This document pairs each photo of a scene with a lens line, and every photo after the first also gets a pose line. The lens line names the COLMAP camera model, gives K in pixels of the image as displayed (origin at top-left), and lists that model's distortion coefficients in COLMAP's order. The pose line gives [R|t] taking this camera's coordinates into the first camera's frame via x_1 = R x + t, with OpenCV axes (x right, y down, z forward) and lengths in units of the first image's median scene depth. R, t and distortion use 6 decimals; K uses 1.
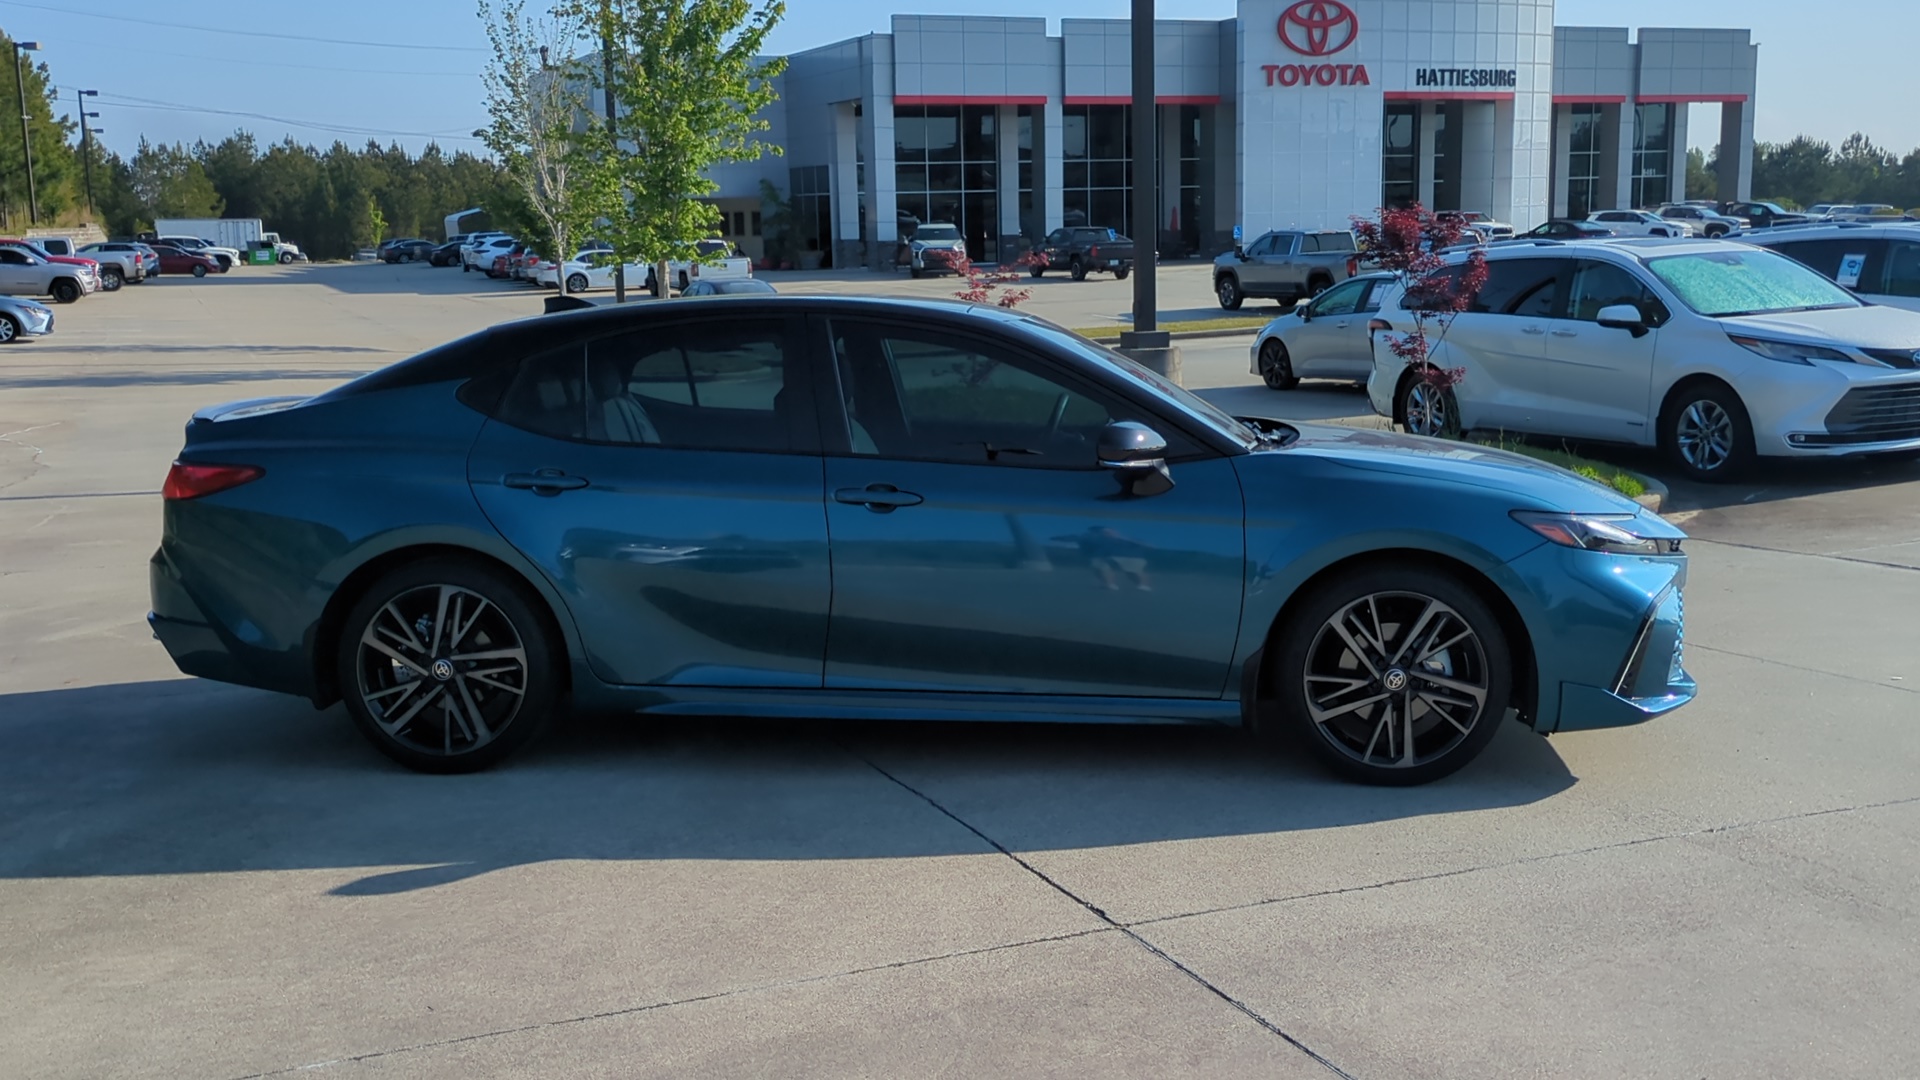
lens RADIAL K [[1893.4, 0, 960.0], [0, 1893.4, 540.0], [0, 0, 1]] dist [0.050372, -0.021913]
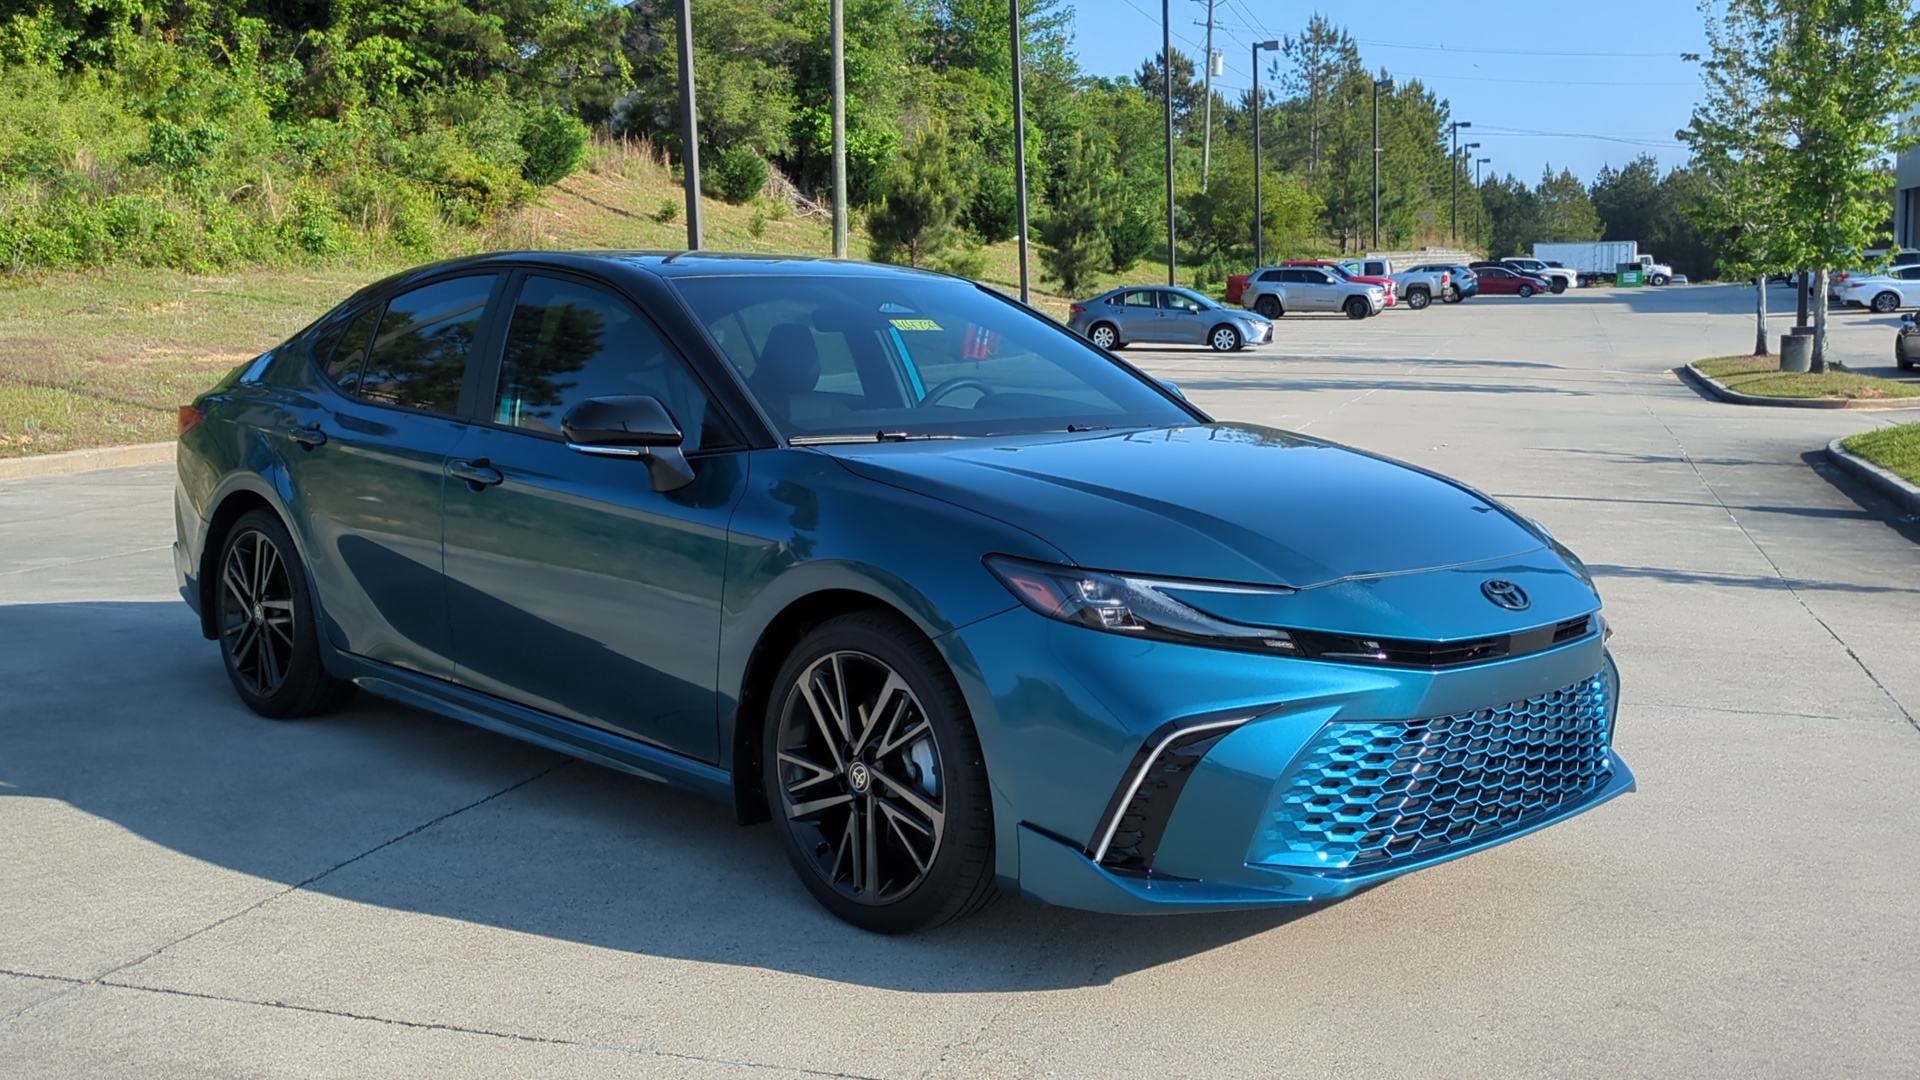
lens RADIAL K [[1893.4, 0, 960.0], [0, 1893.4, 540.0], [0, 0, 1]] dist [0.050372, -0.021913]
pose [[0.751625, 0.091029, -0.653279, 0.109043], [-0.099608, 0.994737, 0.024005, -0.005369], [0.652026, 0.047030, 0.756736, 0.074818]]
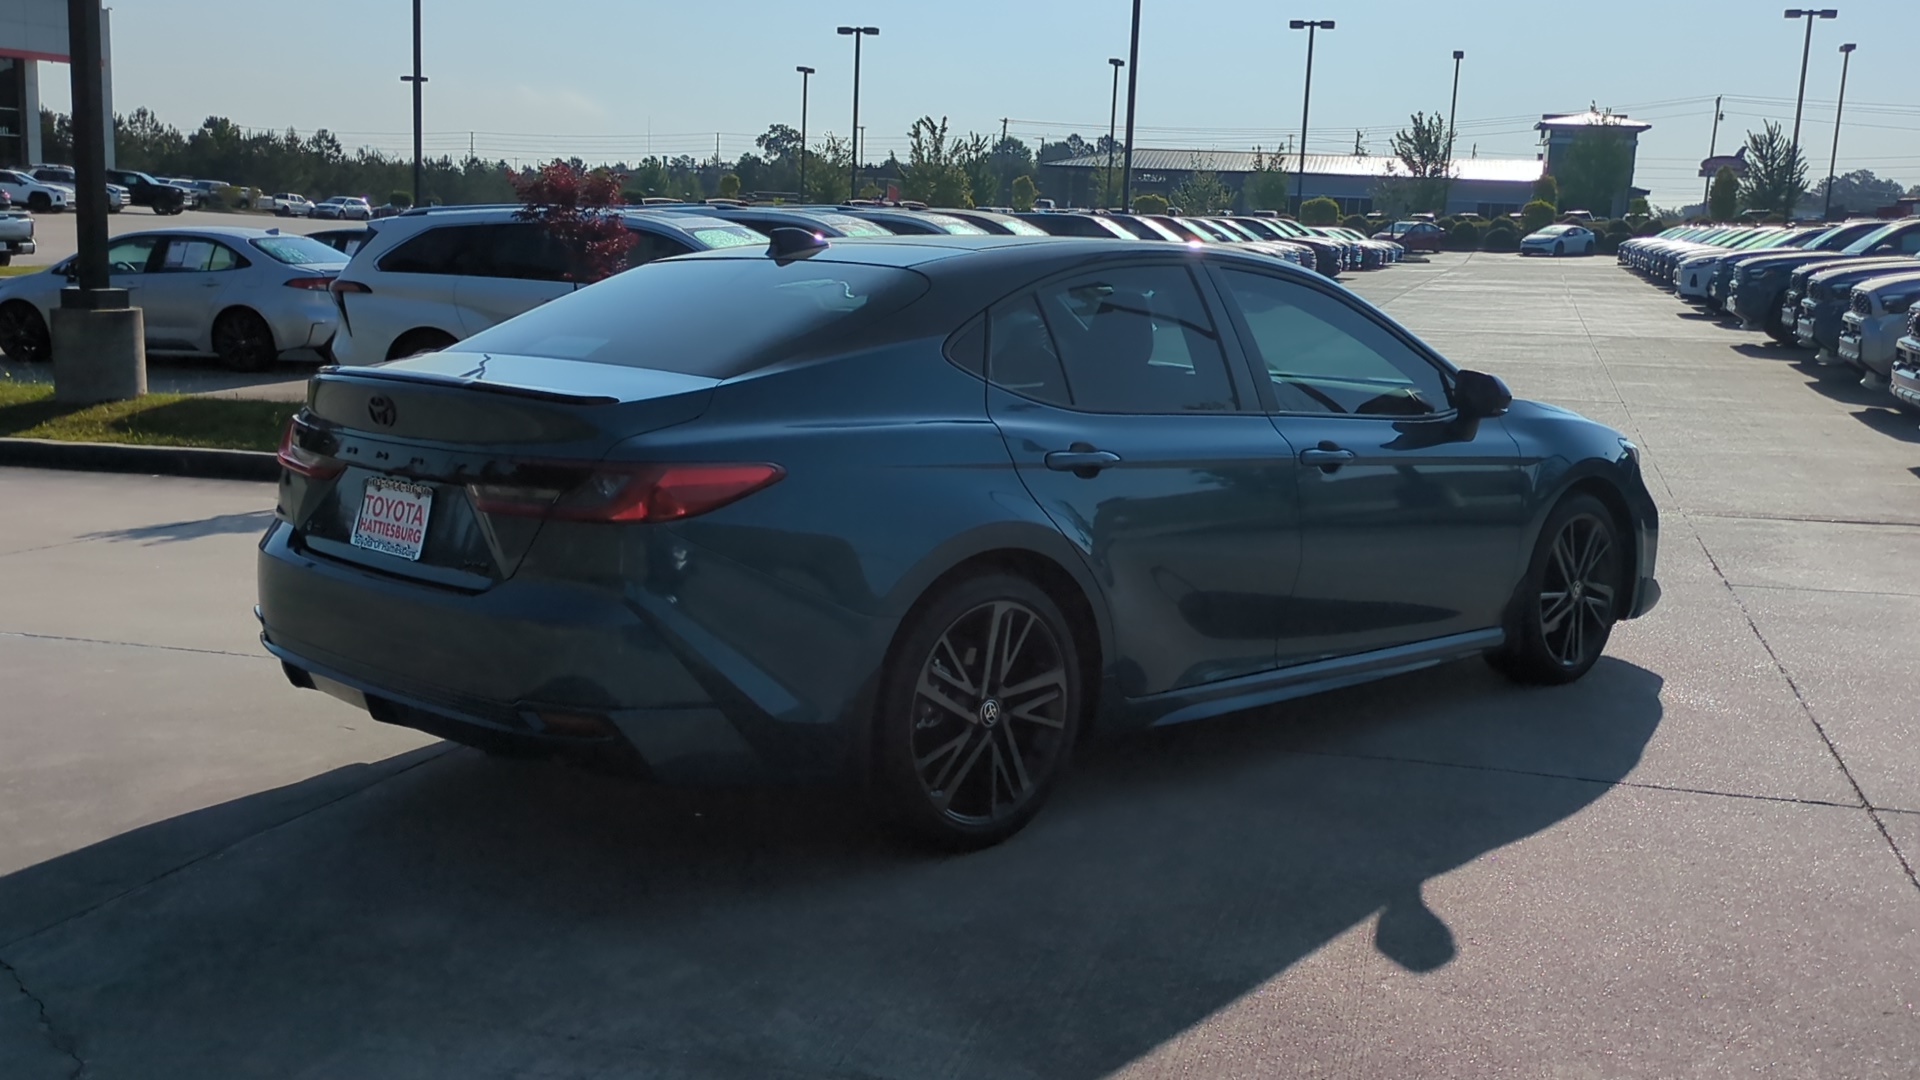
lens RADIAL K [[1893.4, 0, 960.0], [0, 1893.4, 540.0], [0, 0, 1]] dist [0.050372, -0.021913]
pose [[0.654450, -0.088491, 0.750909, -0.135240], [0.077971, 0.995732, 0.049387, -0.006343], [-0.752074, 0.026228, 0.658556, 0.080254]]
